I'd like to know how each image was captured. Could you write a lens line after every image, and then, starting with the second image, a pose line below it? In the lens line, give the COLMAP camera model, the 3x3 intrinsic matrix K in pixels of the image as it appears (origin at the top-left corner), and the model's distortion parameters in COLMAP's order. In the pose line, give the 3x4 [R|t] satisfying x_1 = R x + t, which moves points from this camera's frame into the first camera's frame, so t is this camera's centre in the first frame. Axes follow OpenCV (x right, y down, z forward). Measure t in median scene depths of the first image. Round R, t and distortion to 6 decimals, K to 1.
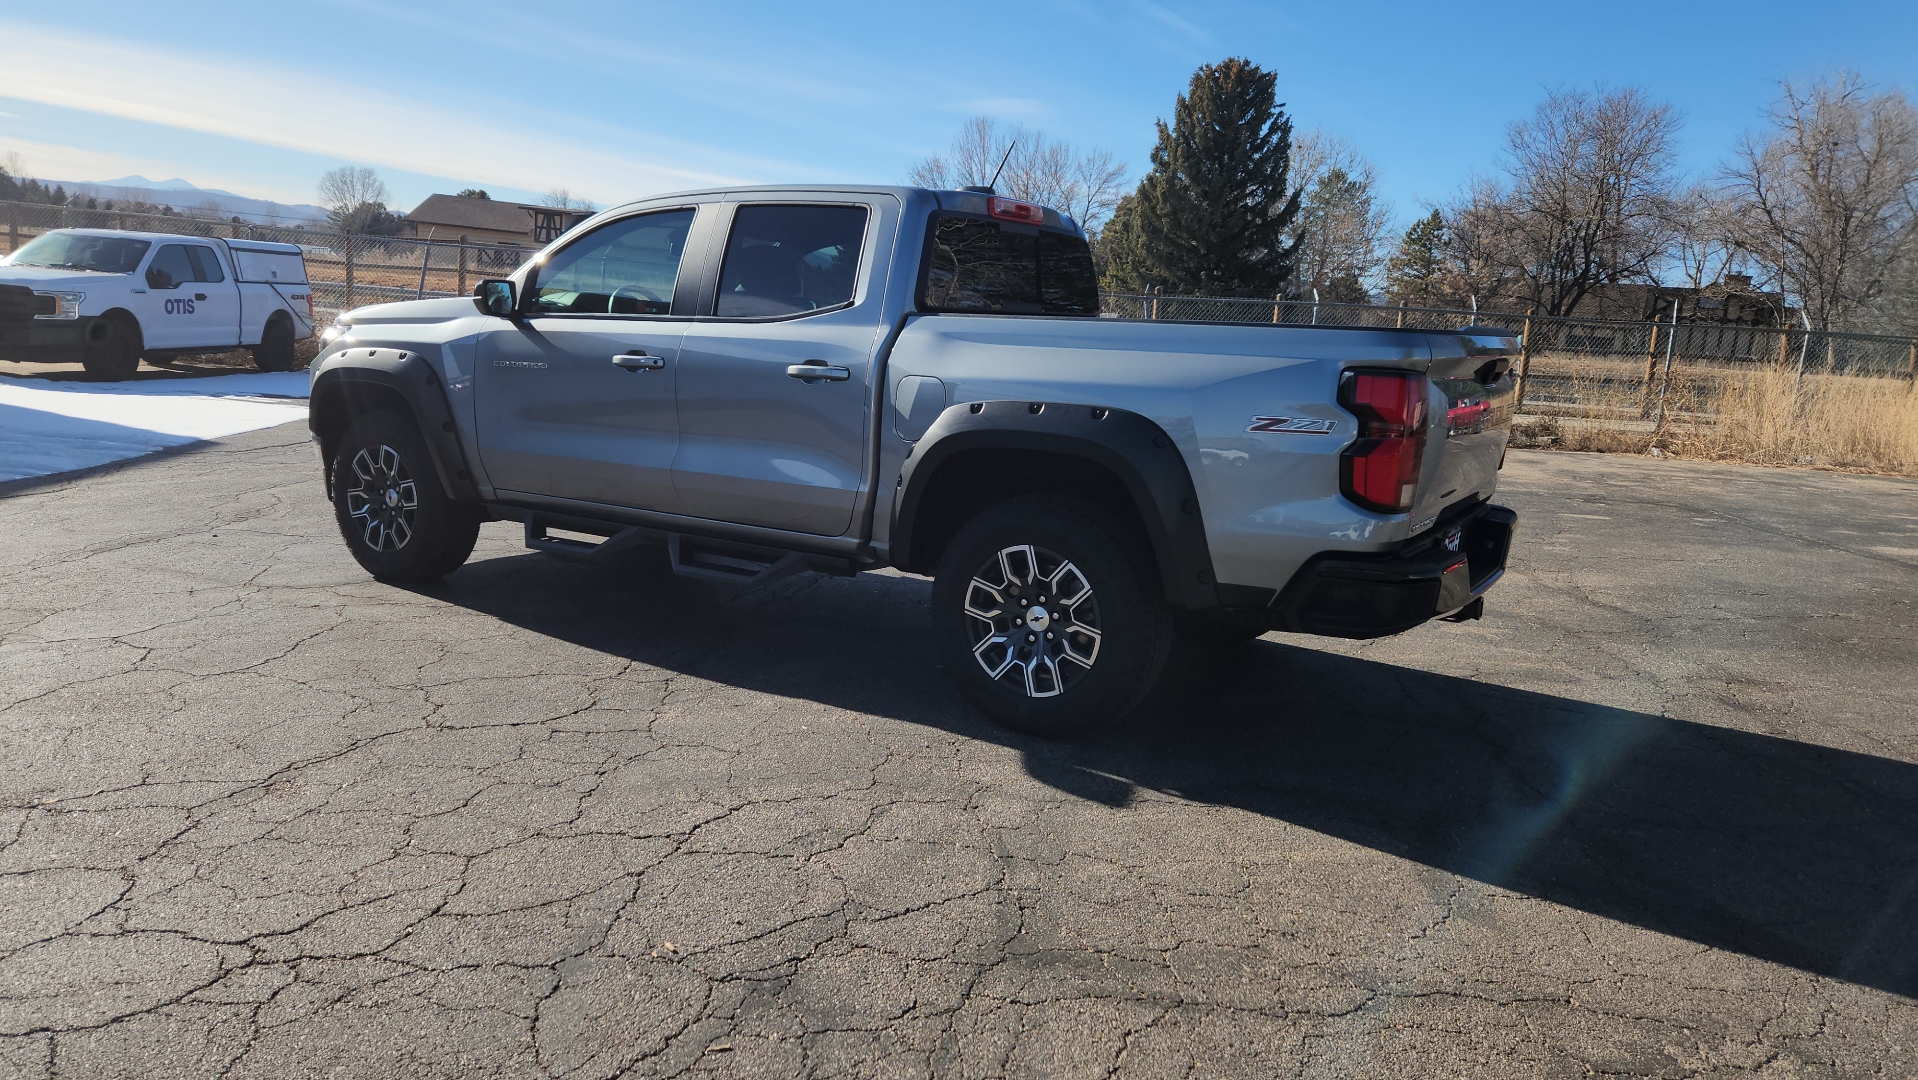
lens RADIAL K [[1277.8, 0, 918.5], [0, 1277.8, 541.0], [0, 0, 1]] dist [0.071176, -0.054936]
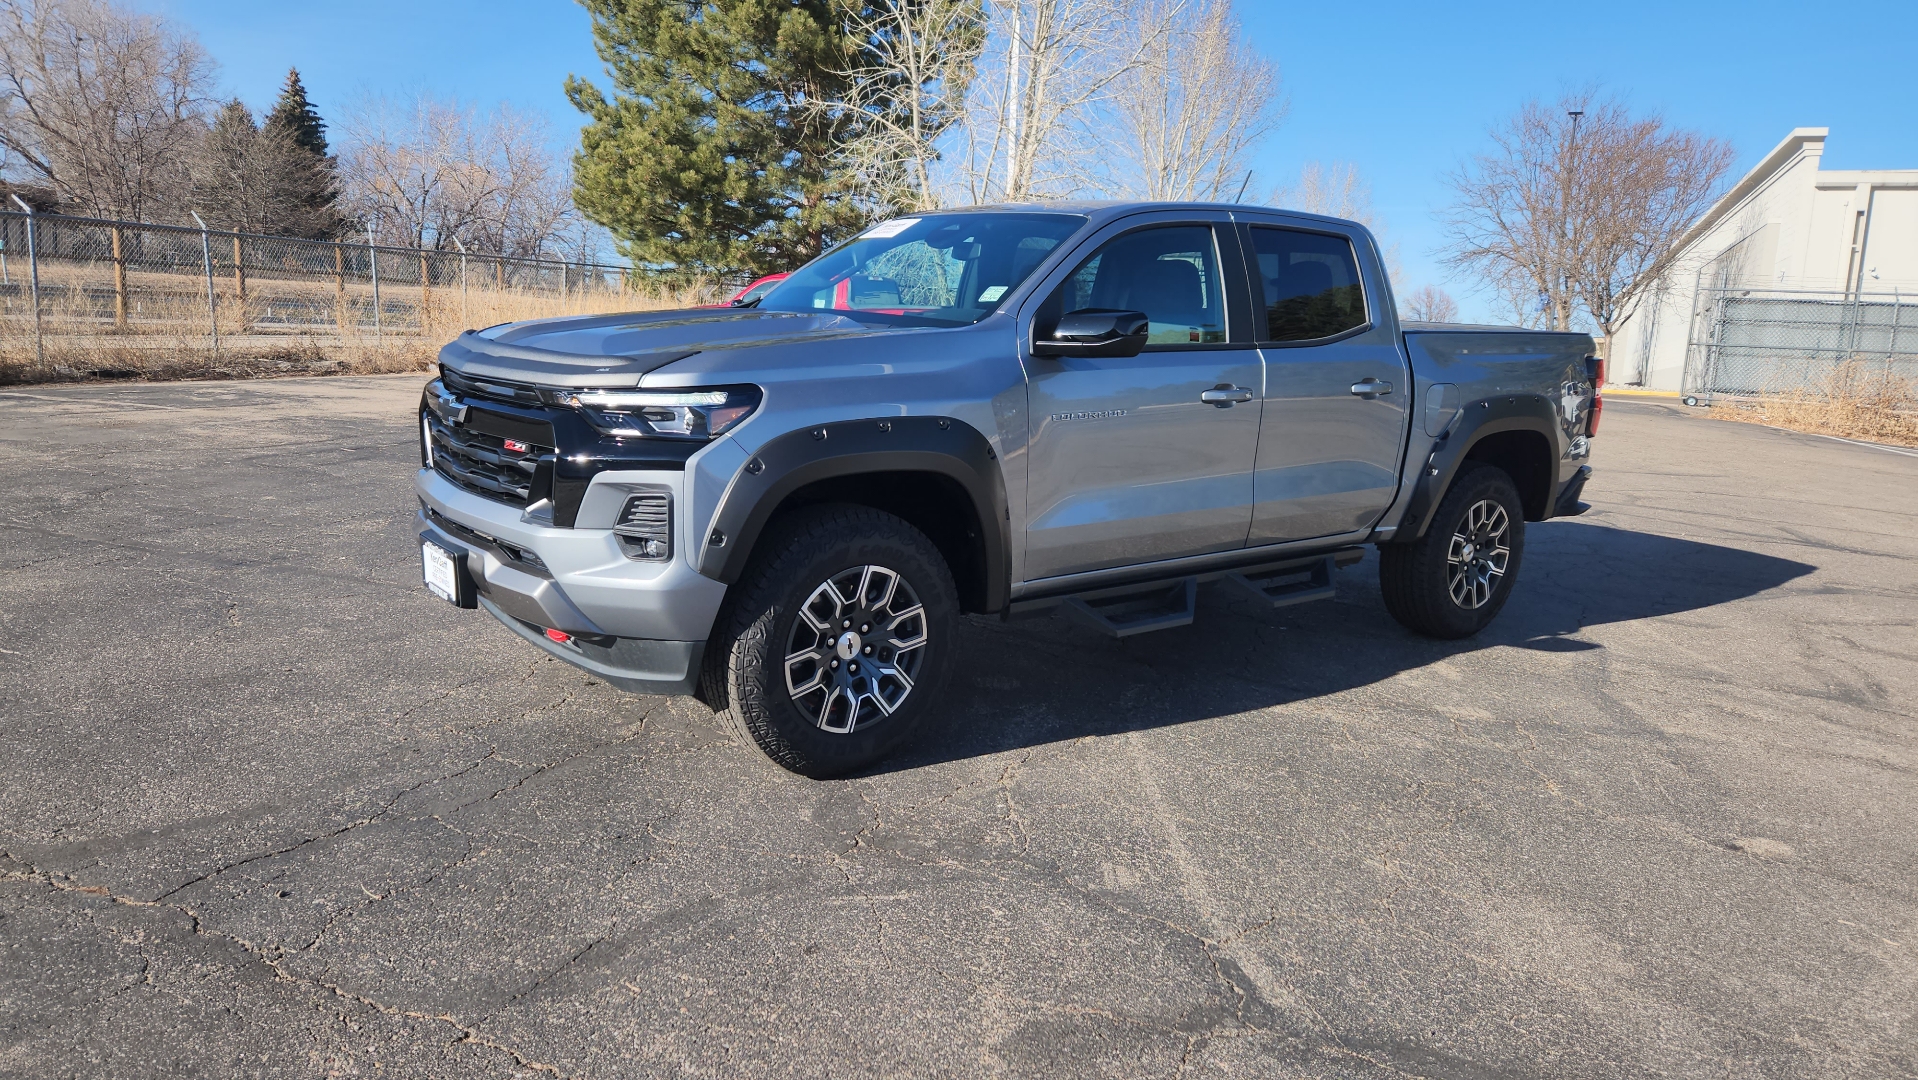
lens RADIAL K [[1277.8, 0, 918.5], [0, 1277.8, 541.0], [0, 0, 1]] dist [0.071176, -0.054936]
pose [[0.345764, -0.209479, 0.914640, -0.762885], [0.133487, 0.975829, 0.173030, -0.149540], [-0.928778, 0.062265, 0.365369, 0.580042]]
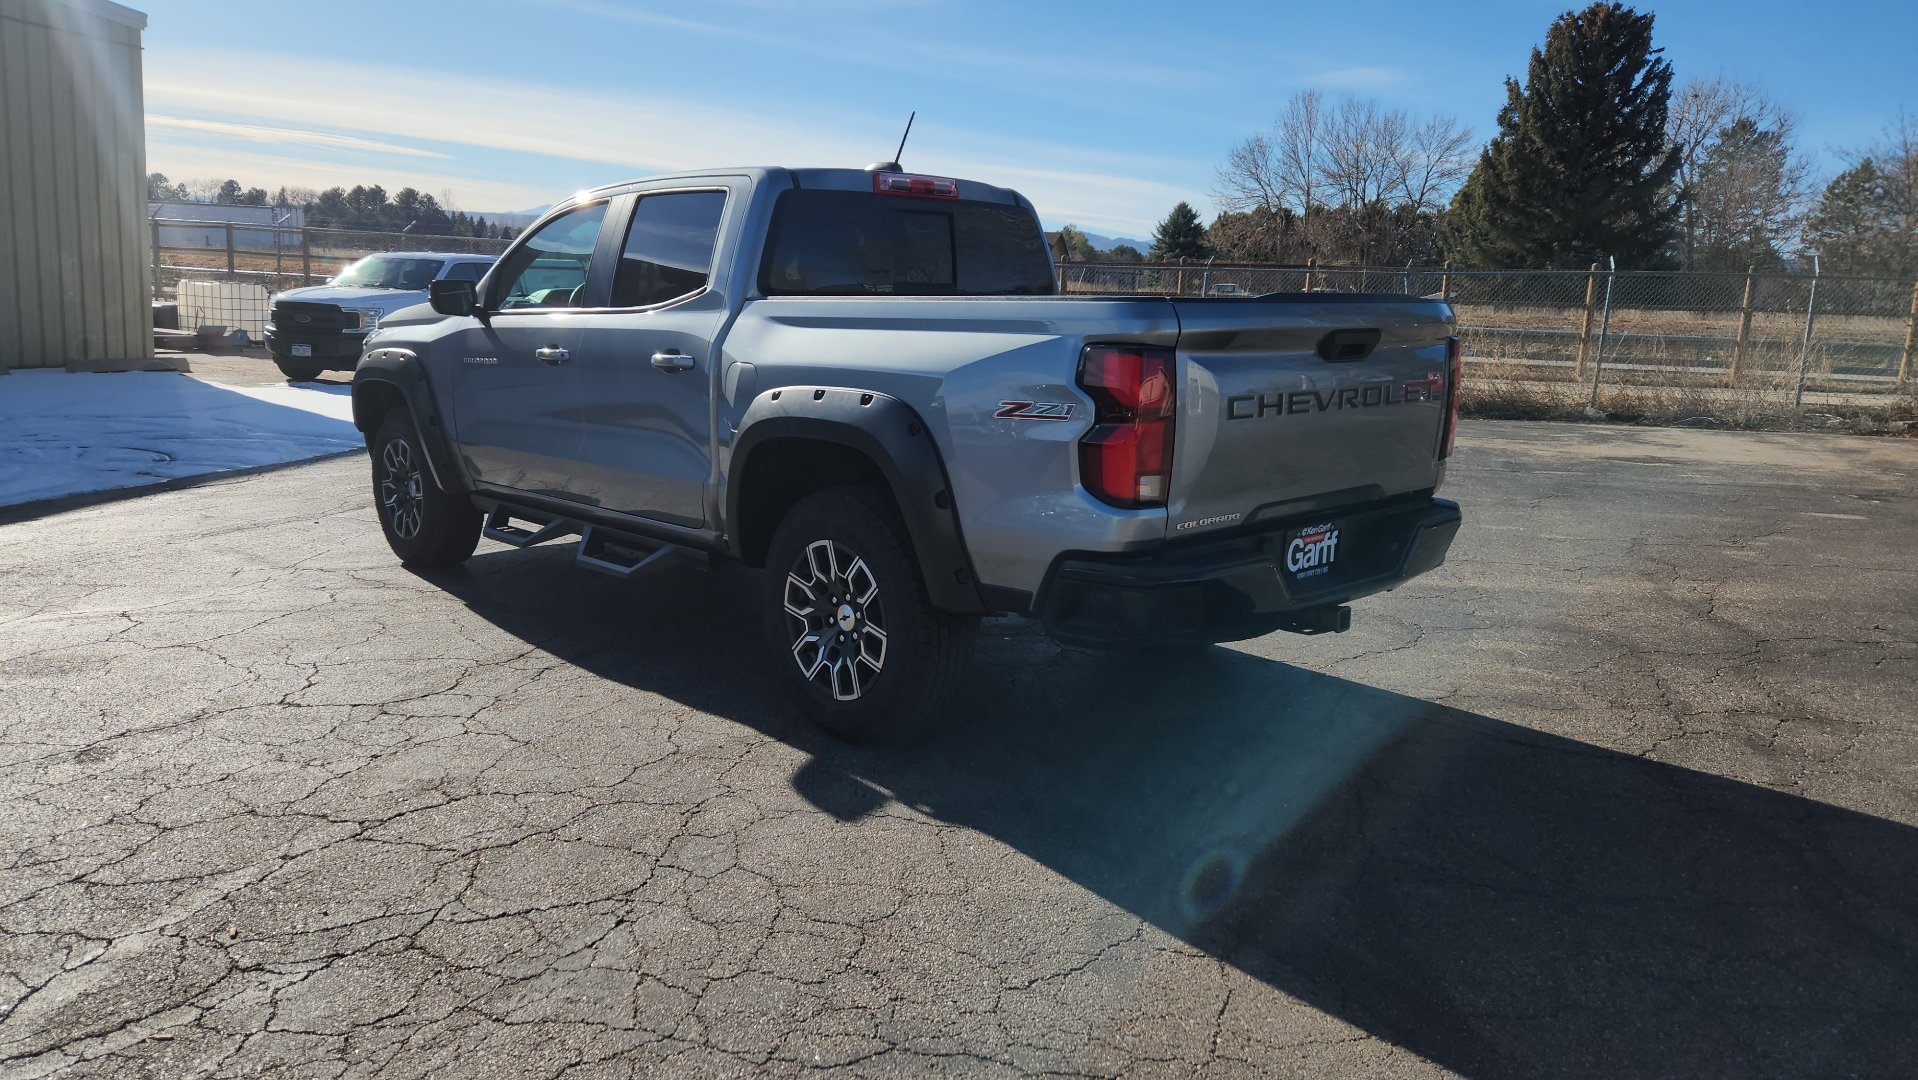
lens RADIAL K [[1275.2, 0, 924.7], [0, 1275.2, 562.4], [0, 0, 1]] dist [0.071732, -0.055796]
pose [[0.968418, 0.017467, -0.248719, 0.213897], [-0.012365, 0.999680, 0.022059, -0.000926], [0.249024, -0.018287, 0.968325, 0.056576]]
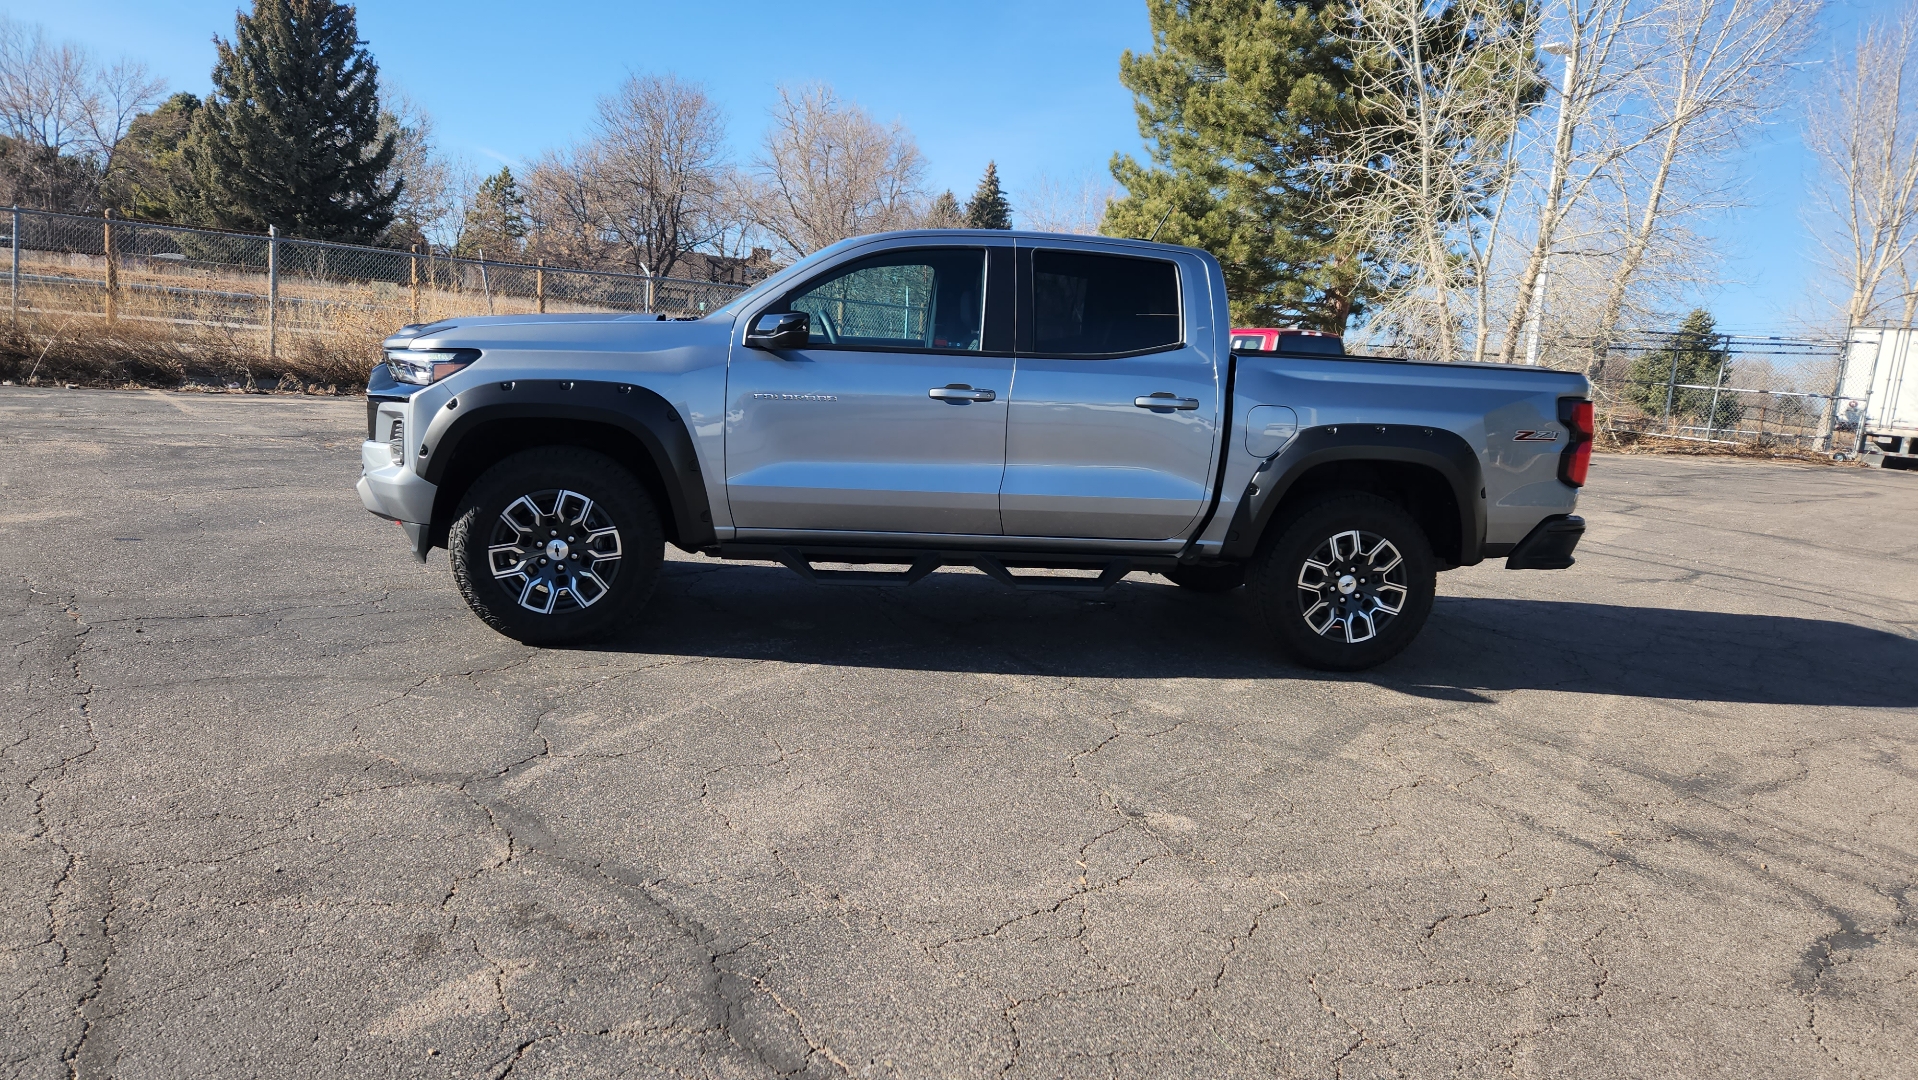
lens RADIAL K [[1279.2, 0, 929.2], [0, 1279.2, 539.3], [0, 0, 1]] dist [0.074587, -0.063610]
pose [[0.752407, -0.103451, 0.650525, -0.616112], [0.080080, 0.994631, 0.065552, -0.060918], [-0.653813, 0.002772, 0.756651, 0.149134]]
